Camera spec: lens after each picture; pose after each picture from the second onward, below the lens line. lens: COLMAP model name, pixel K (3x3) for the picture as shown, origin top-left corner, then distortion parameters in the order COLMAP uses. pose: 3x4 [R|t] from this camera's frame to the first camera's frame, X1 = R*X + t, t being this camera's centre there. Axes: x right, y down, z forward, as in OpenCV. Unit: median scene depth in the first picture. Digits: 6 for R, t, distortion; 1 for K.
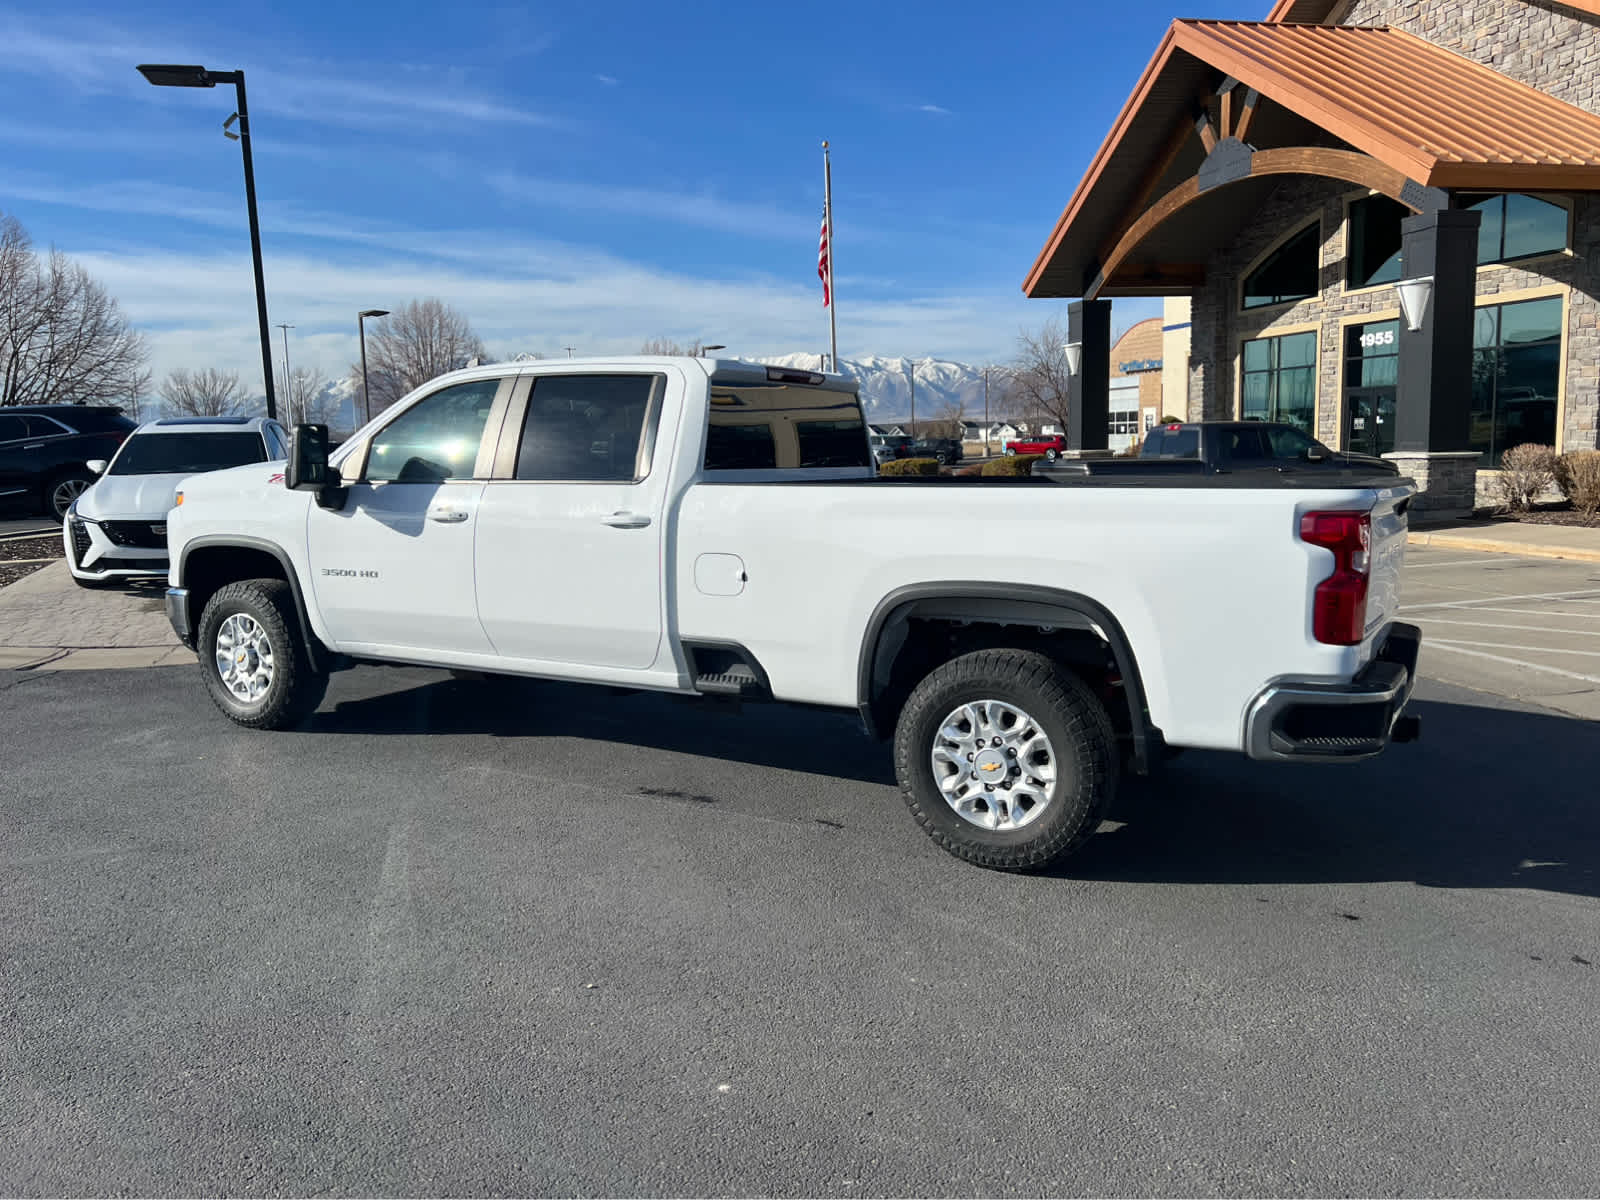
lens RADIAL K [[1212.0, 0, 803.9], [0, 1212.0, 604.4], [0, 0, 1]] dist [0.071909, -0.079156]
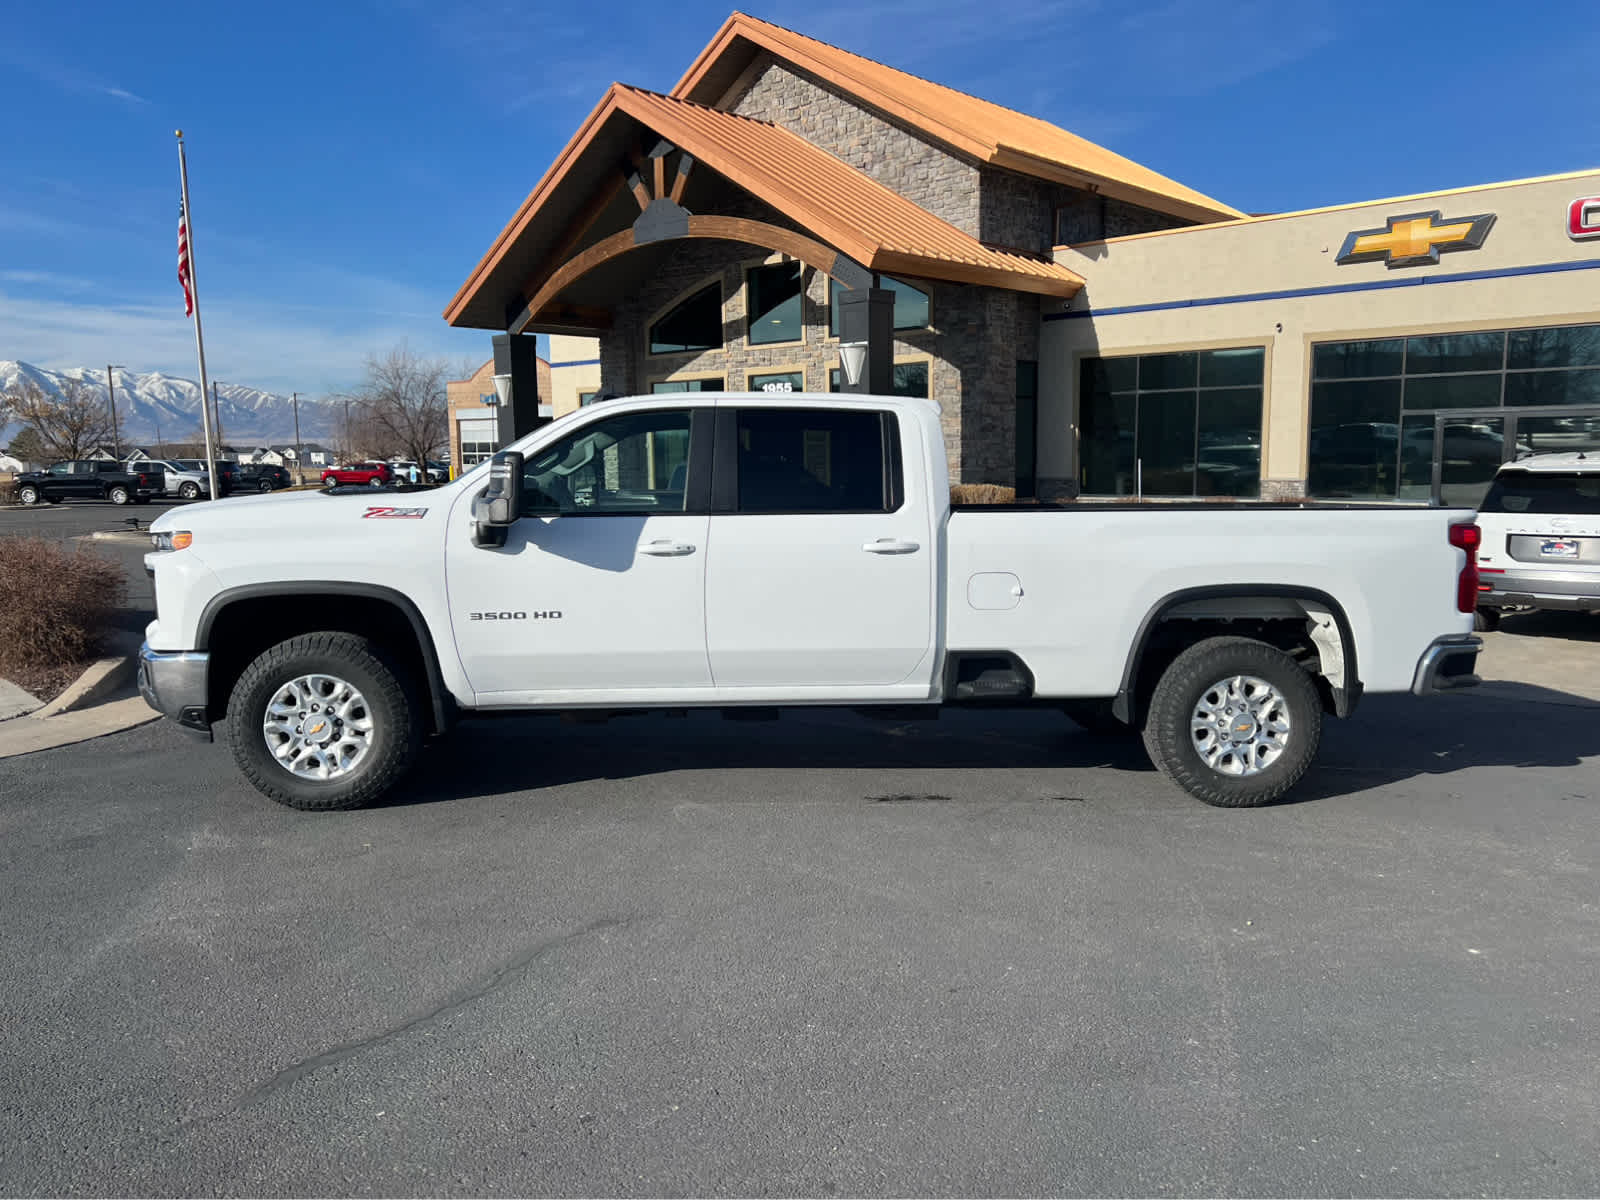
lens RADIAL K [[1203.7, 0, 815.8], [0, 1203.7, 606.8], [0, 0, 1]] dist [0.098535, -0.145882]
pose [[0.831245, -0.053794, 0.553297, -0.164675], [0.065911, 0.997823, -0.002007, -0.003745], [-0.551984, 0.038137, 0.832982, 0.030279]]
